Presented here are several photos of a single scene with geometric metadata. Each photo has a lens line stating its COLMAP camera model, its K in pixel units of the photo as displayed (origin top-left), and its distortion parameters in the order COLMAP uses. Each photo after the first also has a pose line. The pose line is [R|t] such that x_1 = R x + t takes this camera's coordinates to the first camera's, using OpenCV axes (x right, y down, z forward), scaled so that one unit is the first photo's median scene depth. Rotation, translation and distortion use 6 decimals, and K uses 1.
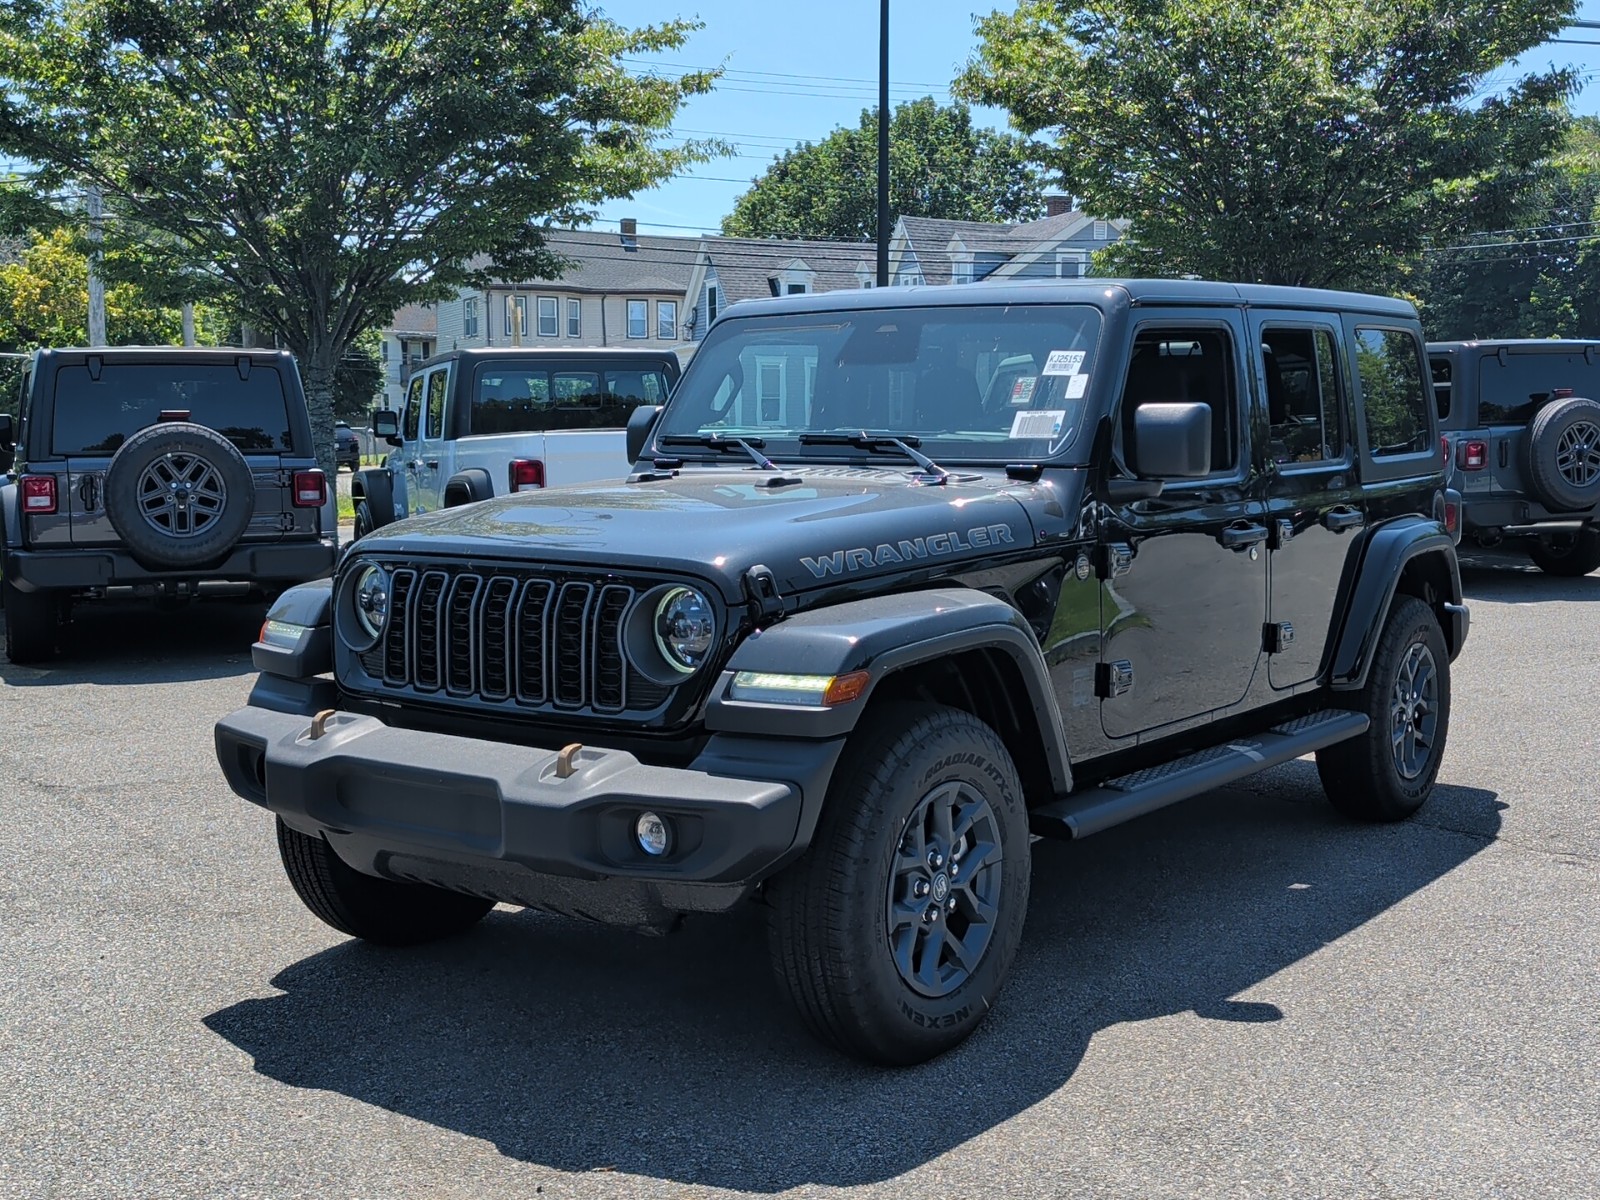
lens RADIAL K [[1923.6, 0, 804.1], [0, 1923.6, 604.1], [0, 0, 1]] dist [0.036381, 0.000000]
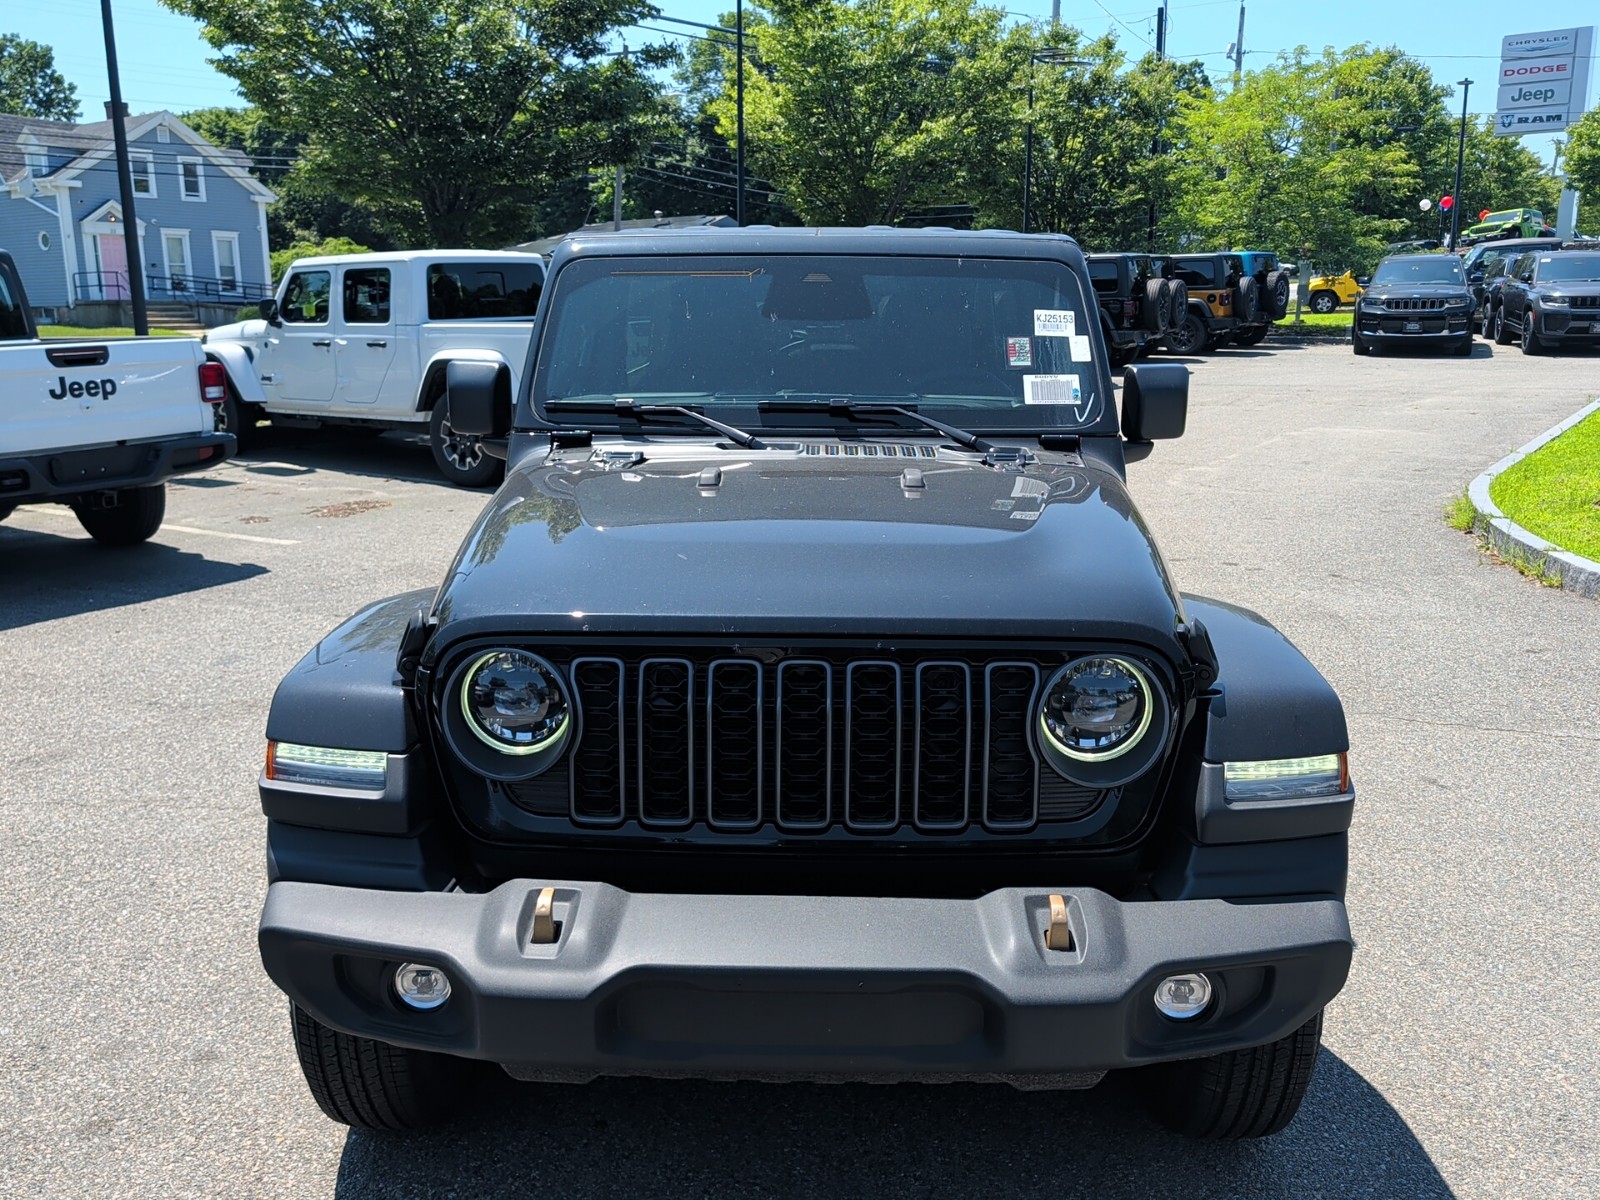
lens RADIAL K [[1370.2, 0, 802.6], [0, 1370.2, 593.6], [0, 0, 1]] dist [0.006530, 0.004783]
pose [[0.812052, -0.121524, 0.570791, -0.183876], [0.050711, 0.989073, 0.138433, -0.045149], [-0.581377, -0.083469, 0.809342, 0.246403]]
